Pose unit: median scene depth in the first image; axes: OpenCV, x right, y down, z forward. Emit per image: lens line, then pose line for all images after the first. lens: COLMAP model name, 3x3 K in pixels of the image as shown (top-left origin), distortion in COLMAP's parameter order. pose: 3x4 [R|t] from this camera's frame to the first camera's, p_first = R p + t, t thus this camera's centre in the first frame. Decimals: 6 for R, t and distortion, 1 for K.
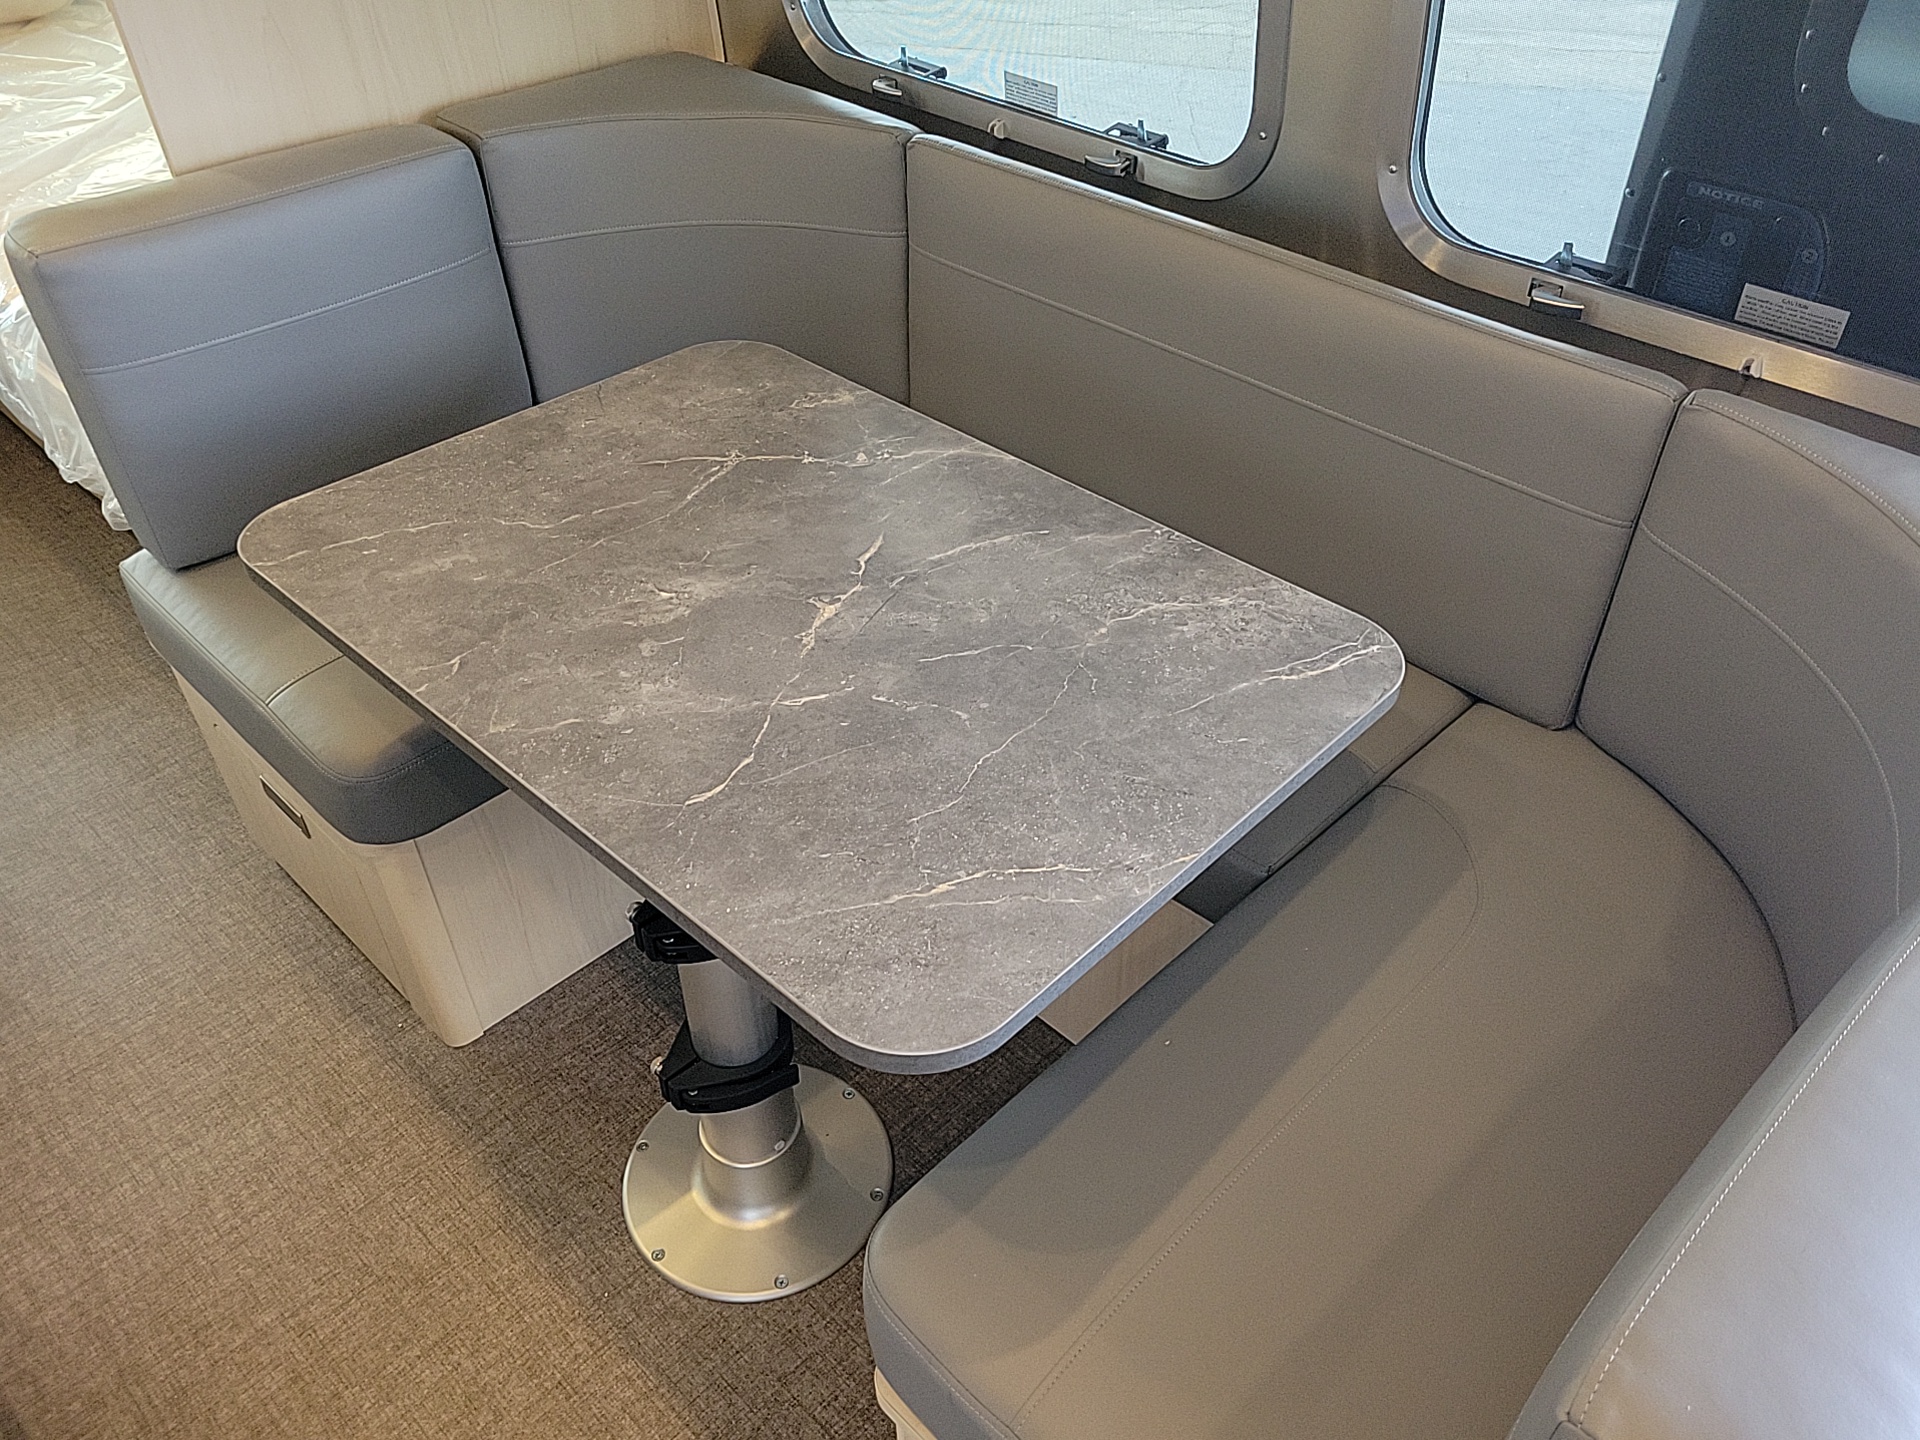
lens RADIAL K [[1422.6, 0, 960.0], [0, 1422.6, 720.0], [0, 0, 1]] dist [0.015751, -0.001251]
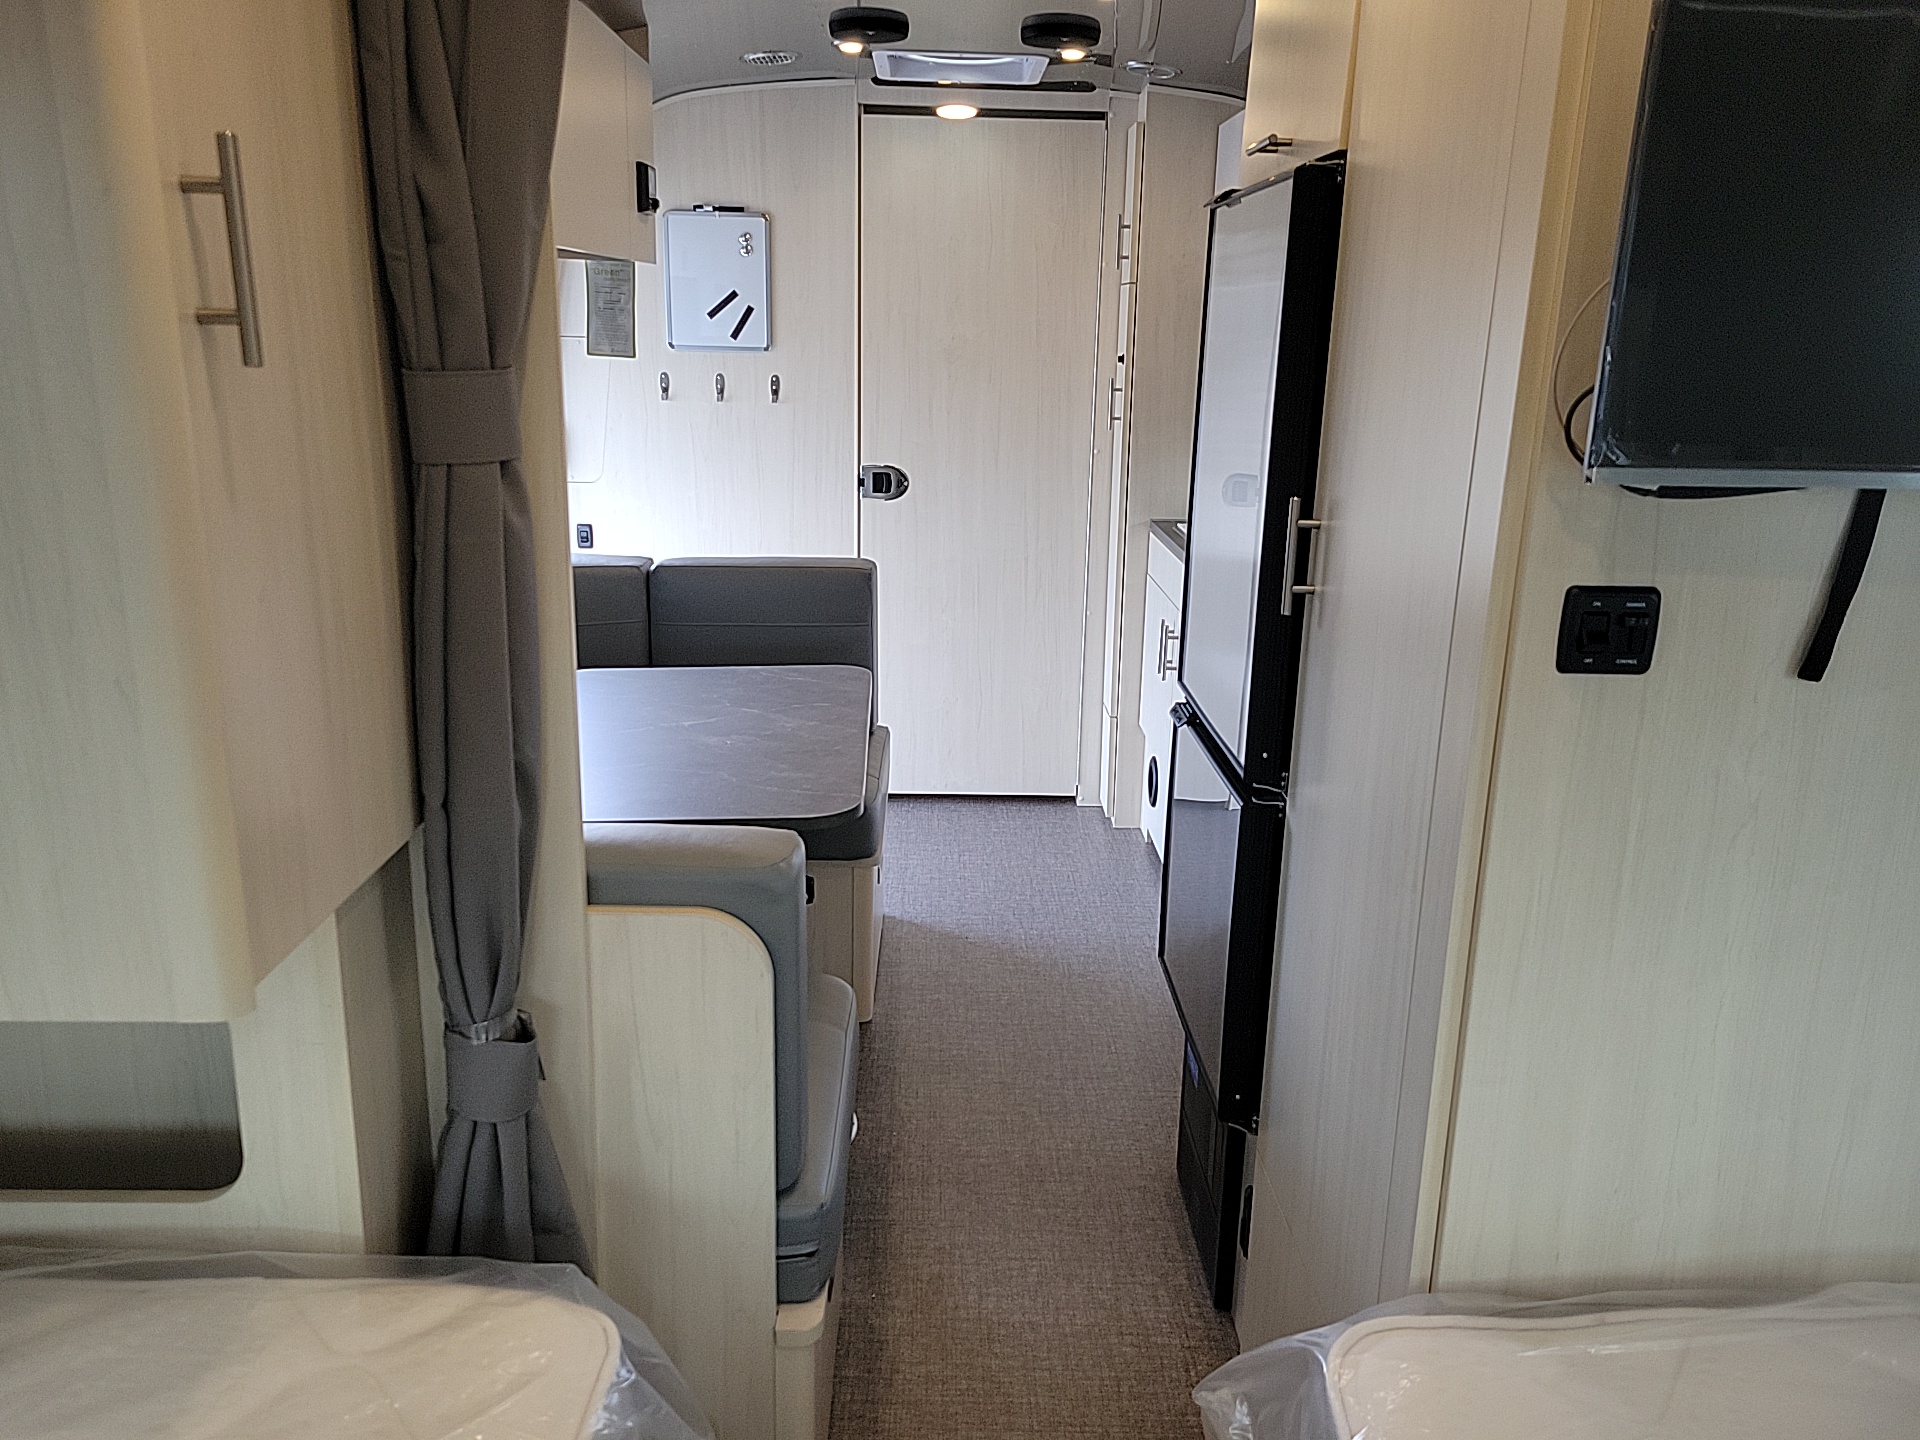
lens RADIAL K [[1487.8, 0, 924.4], [0, 1487.8, 727.5], [0, 0, 1]] dist [-0.005482, -0.000643]
pose [[-0.693911, -0.205637, 0.690073, -1.344841], [0.457984, 0.613481, 0.643344, -0.964990], [-0.555642, 0.762466, -0.331523, 1.148641]]
